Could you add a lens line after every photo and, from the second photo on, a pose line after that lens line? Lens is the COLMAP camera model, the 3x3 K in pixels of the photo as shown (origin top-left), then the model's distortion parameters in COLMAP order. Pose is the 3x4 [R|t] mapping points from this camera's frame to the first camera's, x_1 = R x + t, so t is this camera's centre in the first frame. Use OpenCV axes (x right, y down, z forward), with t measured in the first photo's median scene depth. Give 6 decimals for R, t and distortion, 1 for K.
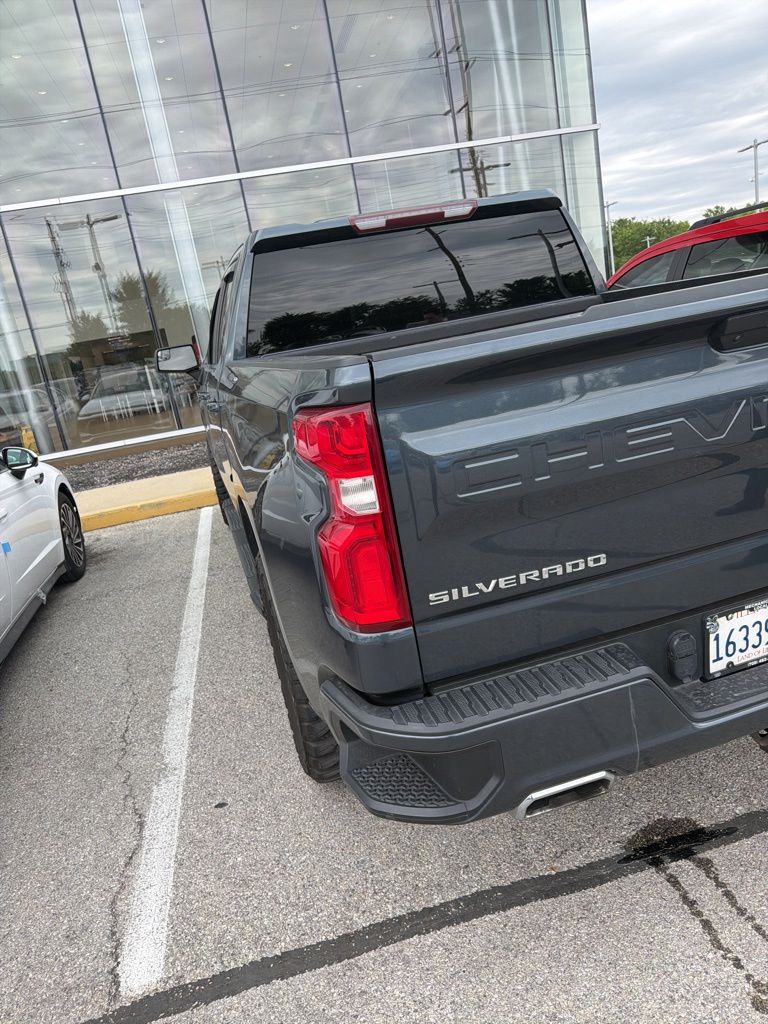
lens RADIAL K [[720.5, 0, 390.7], [0, 720.5, 515.8], [0, 0, 1]] dist [0.022606, -0.026299]
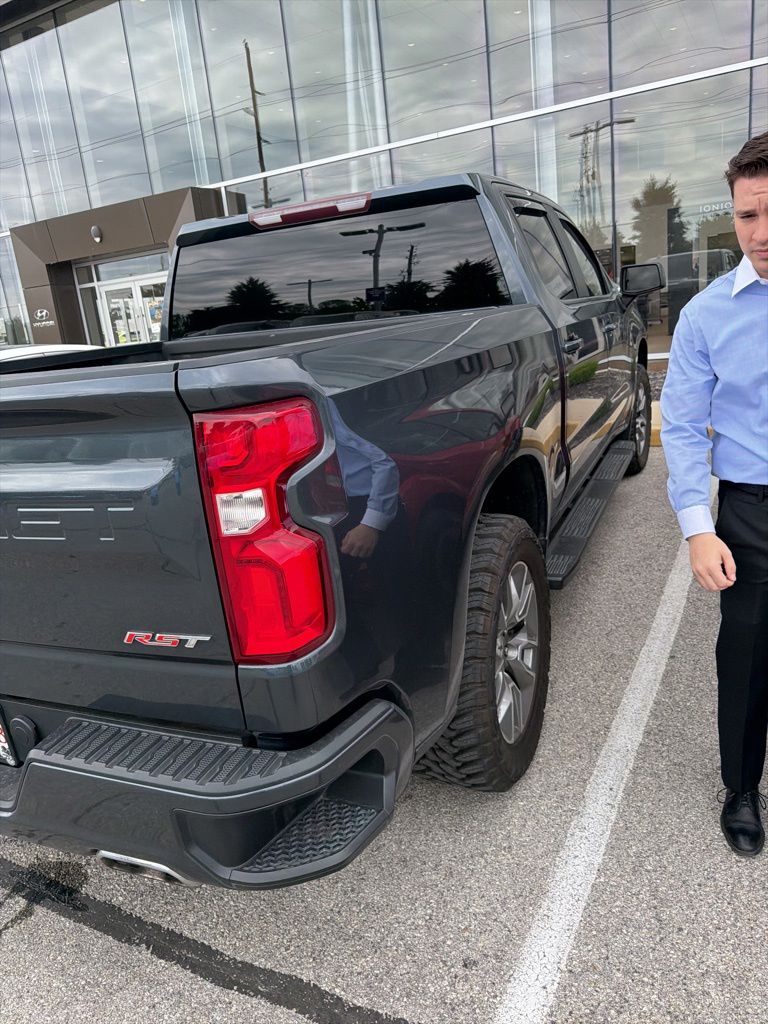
lens RADIAL K [[720.5, 0, 373.3], [0, 720.5, 502.2], [0, 0, 1]] dist [0.022606, -0.026299]
pose [[0.766135, 0.249473, -0.592284, 0.992777], [-0.188334, 0.968276, 0.164228, -0.279006], [0.614466, -0.014273, 0.788815, 0.378284]]
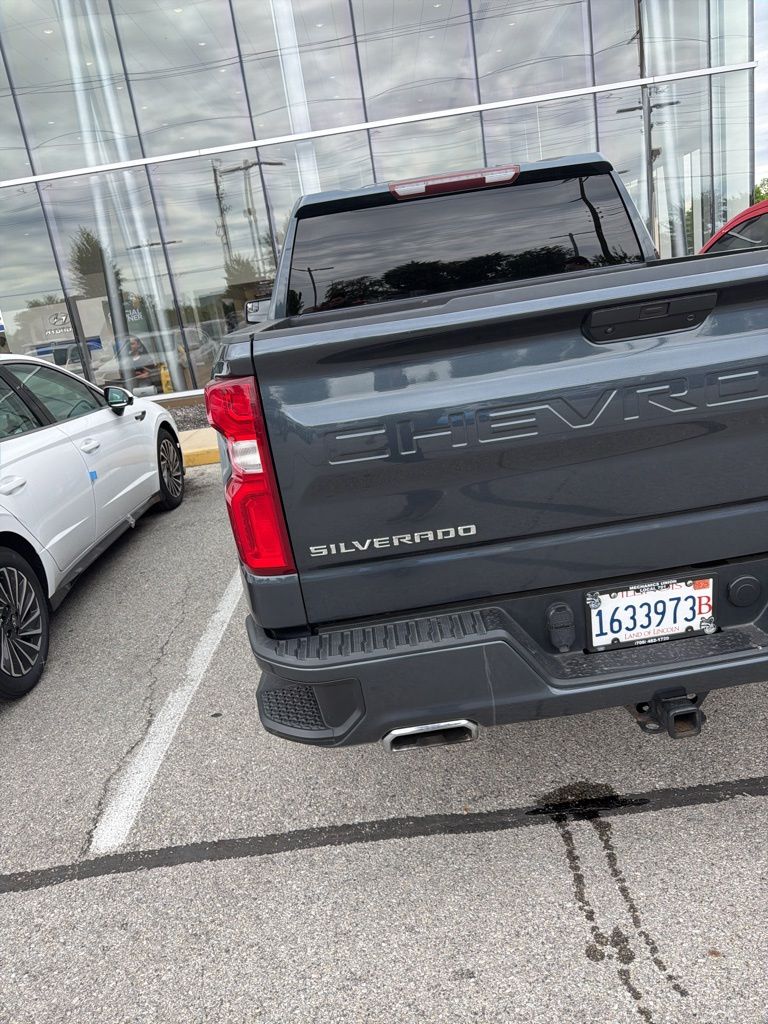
lens RADIAL K [[720.5, 0, 388.2], [0, 720.5, 504.0], [0, 0, 1]] dist [0.022606, -0.026299]
pose [[0.979218, 0.081807, -0.185581, 0.218646], [-0.071877, 0.995629, 0.059628, -0.020529], [0.189648, -0.045050, 0.980818, -0.053651]]
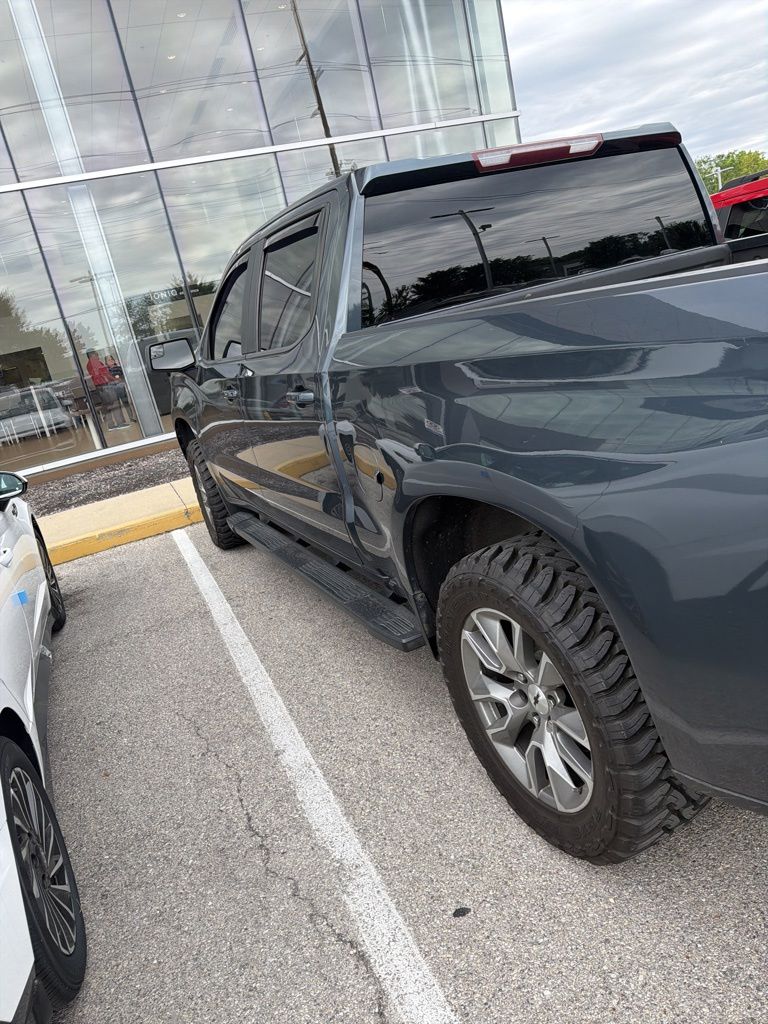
lens RADIAL K [[720.5, 0, 387.6], [0, 720.5, 515.8], [0, 0, 1]] dist [0.022606, -0.026299]
pose [[0.985513, -0.085775, 0.146308, -0.387770], [0.087185, 0.996187, -0.003239, -0.011292], [-0.145472, 0.015948, 0.989234, 0.269487]]
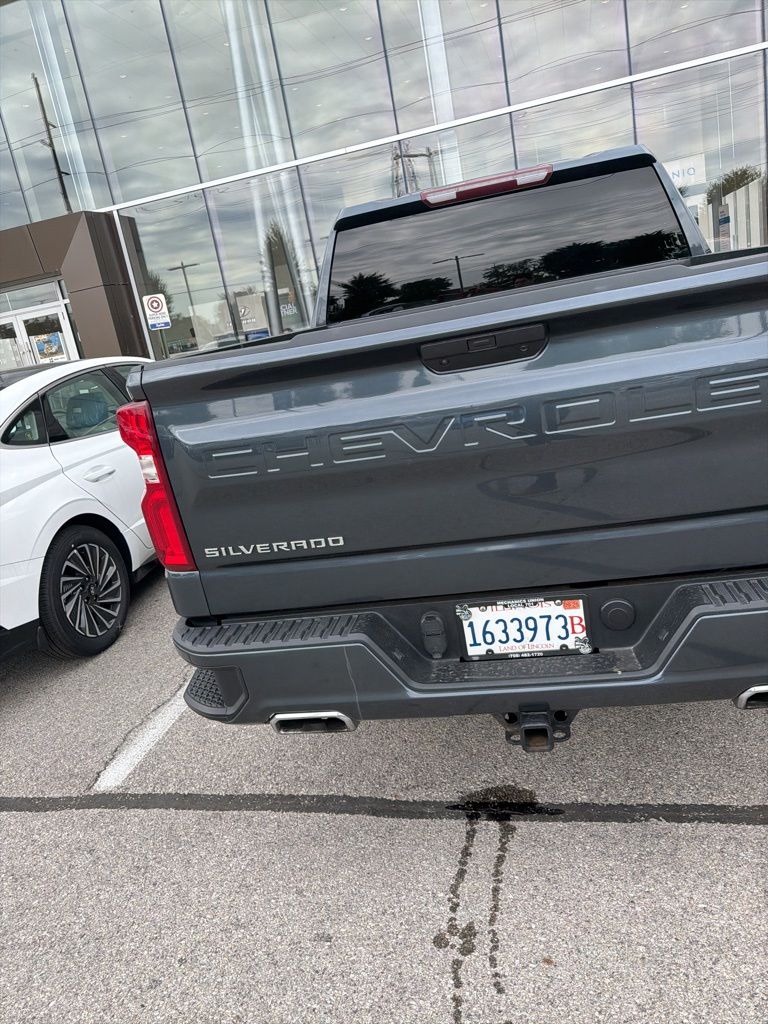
lens RADIAL K [[720.5, 0, 386.4], [0, 720.5, 506.3], [0, 0, 1]] dist [0.022606, -0.026299]
pose [[0.902560, 0.125542, -0.411856, 0.504380], [-0.089504, 0.990358, 0.105737, -0.077064], [0.421159, -0.058571, 0.905094, -0.026058]]
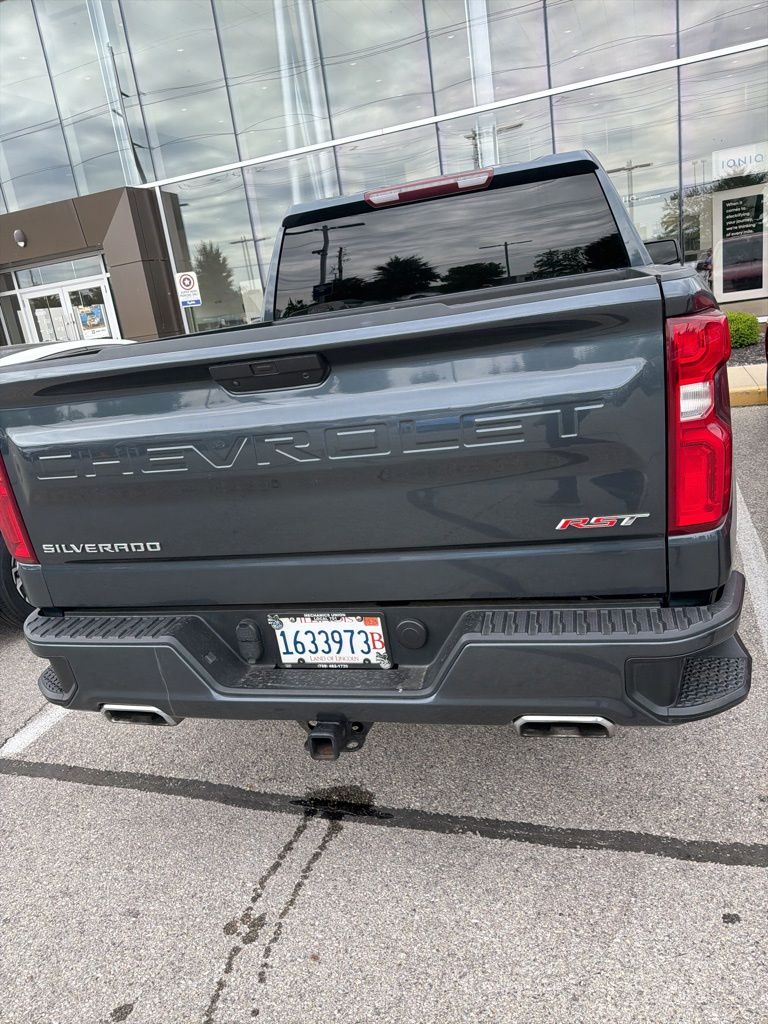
lens RADIAL K [[720.5, 0, 383.6], [0, 720.5, 512.8], [0, 0, 1]] dist [0.022606, -0.026299]
pose [[0.858895, 0.193164, -0.474329, 0.723445], [-0.137769, 0.979150, 0.149280, -0.141787], [0.493275, -0.062868, 0.867599, 0.065493]]
